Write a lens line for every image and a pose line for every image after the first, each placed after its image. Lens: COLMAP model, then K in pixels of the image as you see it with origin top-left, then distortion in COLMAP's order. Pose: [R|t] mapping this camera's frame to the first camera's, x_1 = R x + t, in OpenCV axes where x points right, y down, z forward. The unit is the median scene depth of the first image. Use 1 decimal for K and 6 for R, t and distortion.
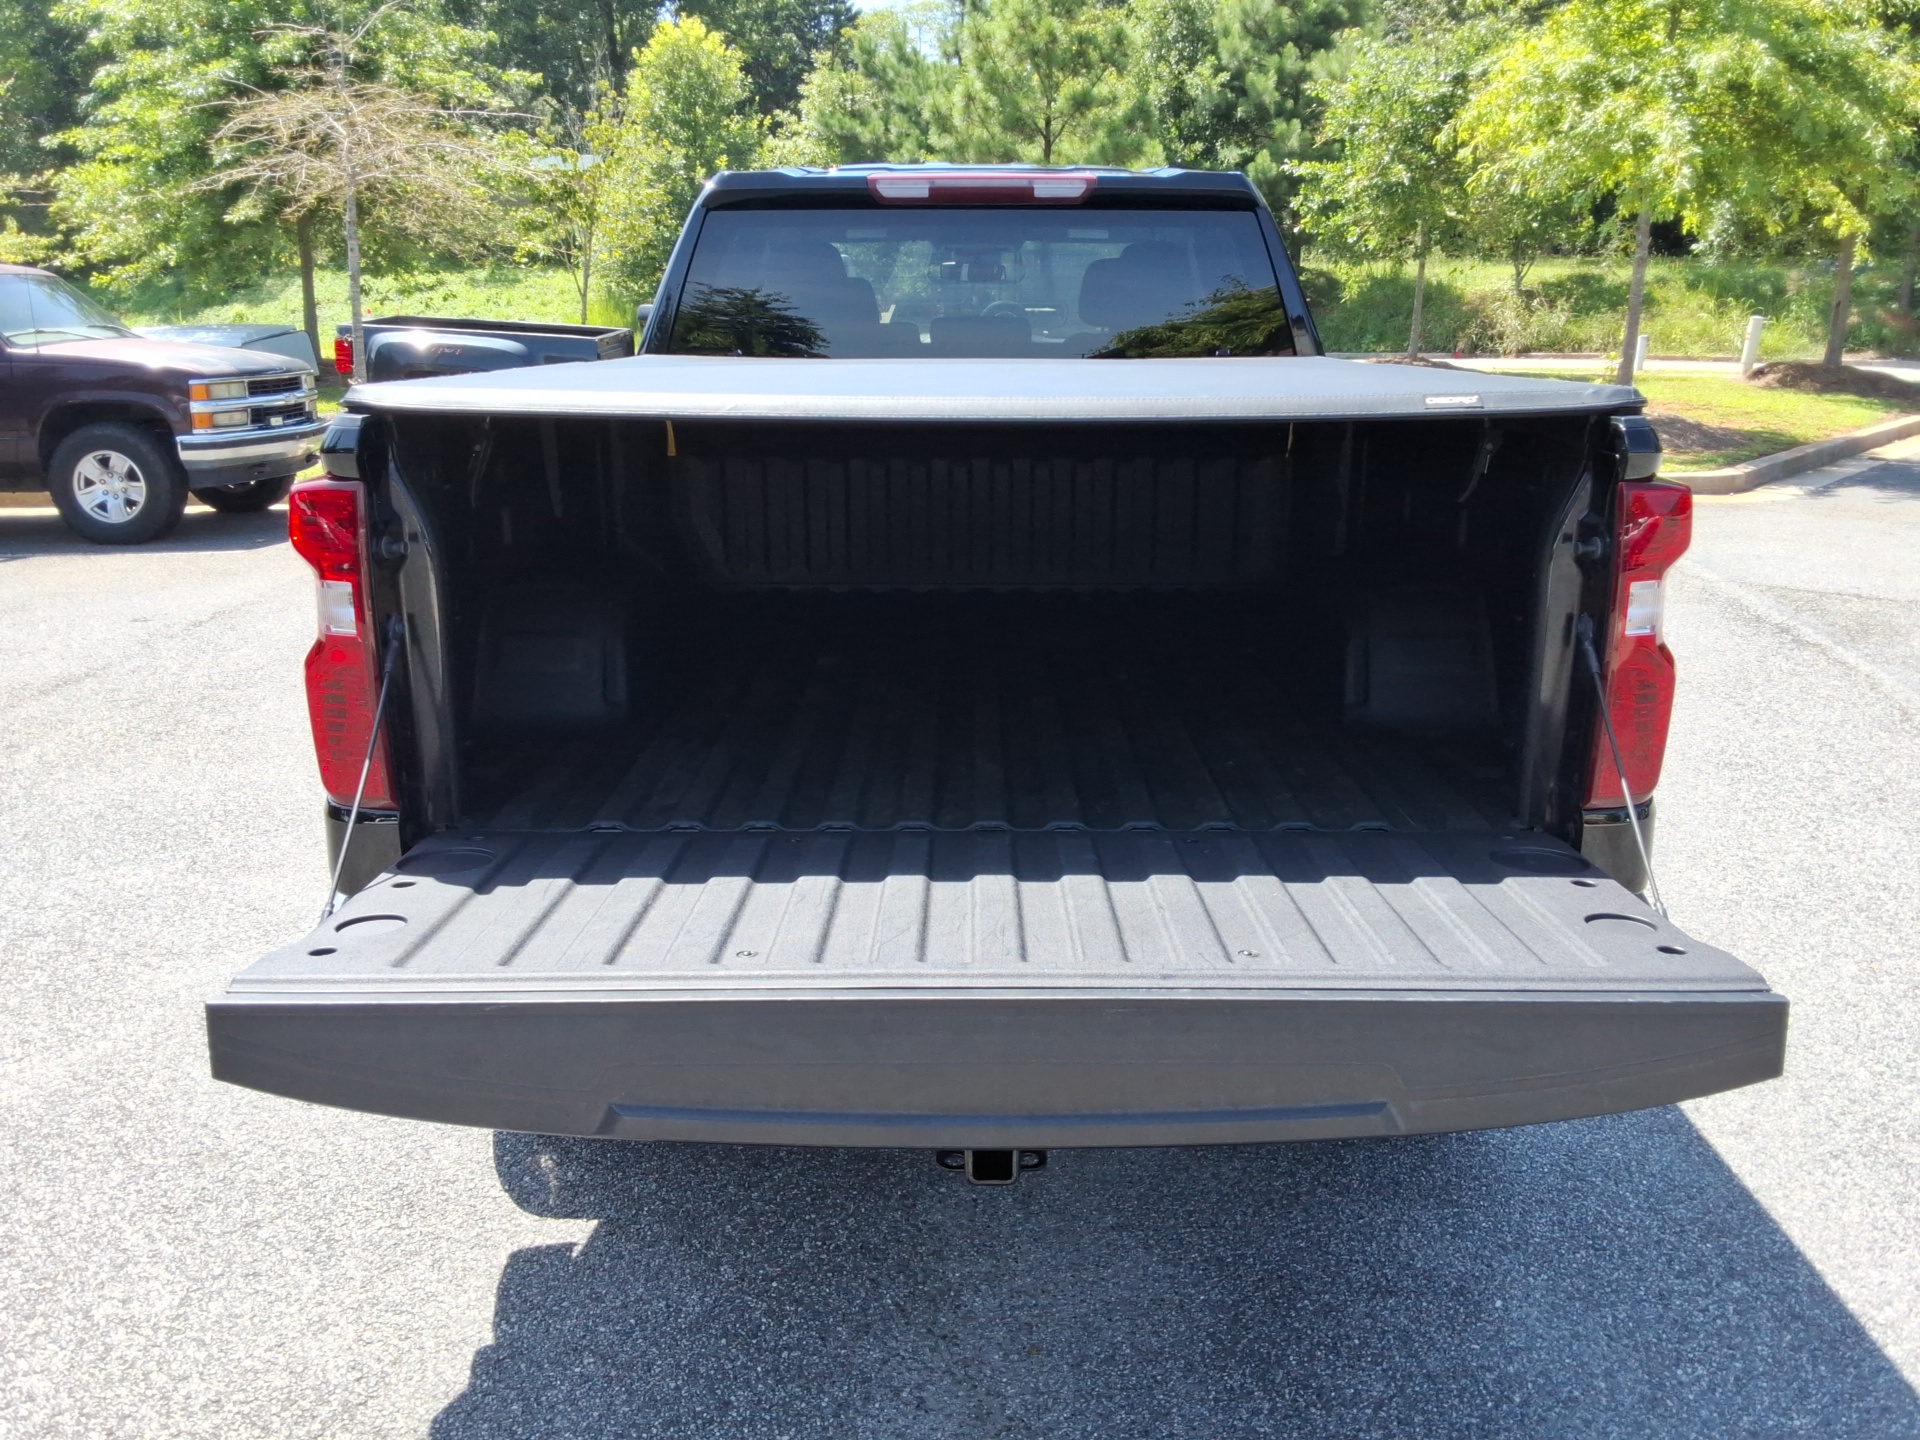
lens RADIAL K [[1538.4, 0, 992.7], [0, 1538.4, 712.7], [0, 0, 1]] dist [0.079437, -0.120457]
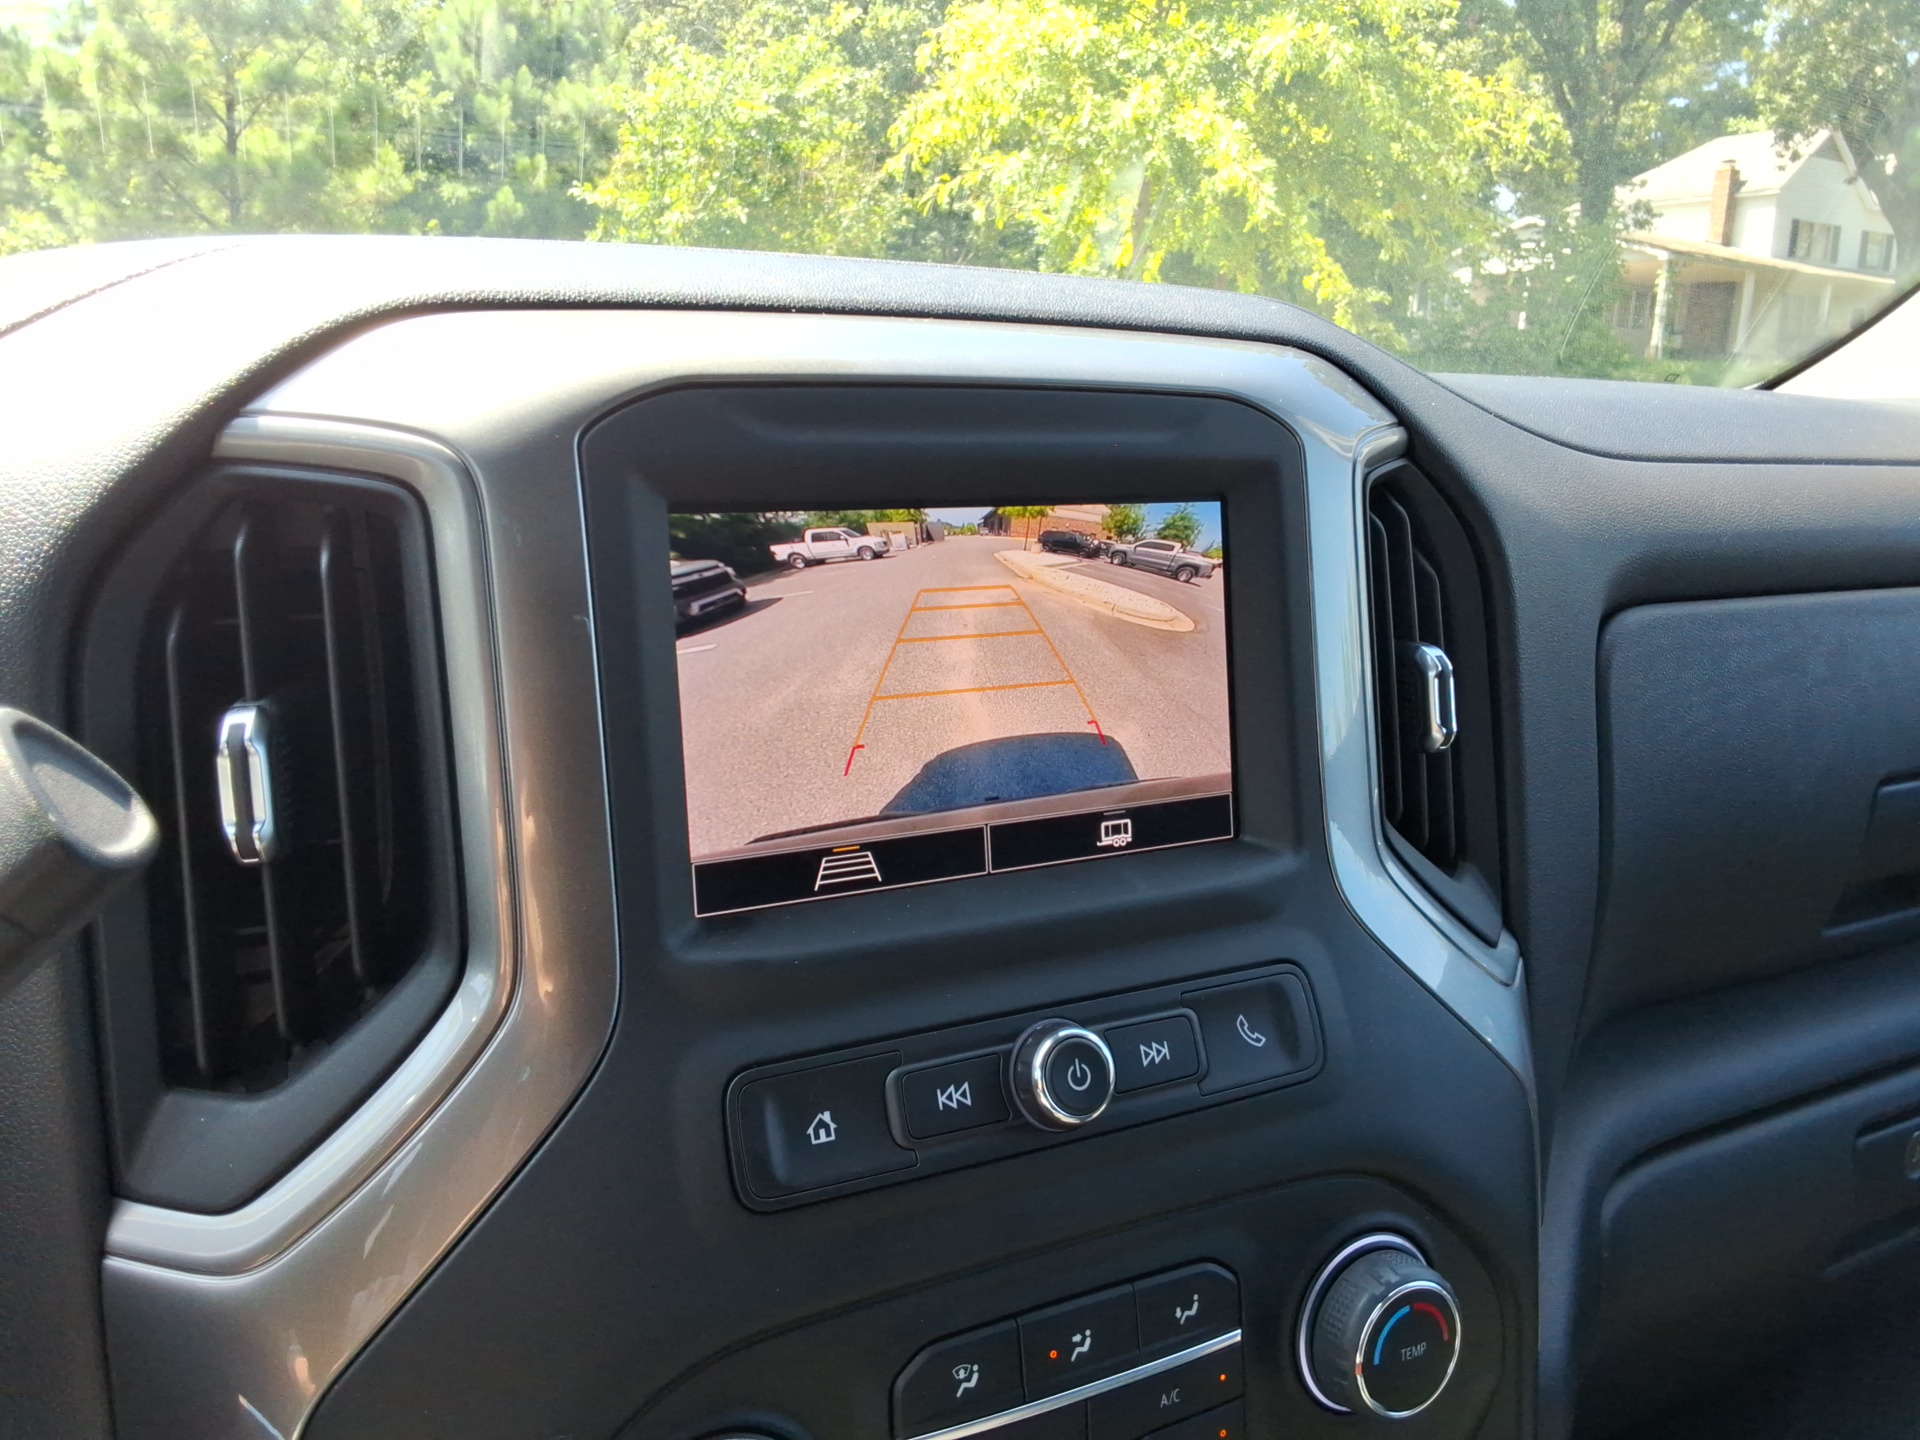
lens RADIAL K [[1538.4, 0, 961.7], [0, 1538.4, 704.5], [0, 0, 1]] dist [0.079437, -0.120457]
pose [[0.888512, -0.069458, 0.453567, -0.011896], [0.091789, 0.995402, -0.027375, -0.063313], [-0.449580, 0.065955, 0.890802, 0.266129]]
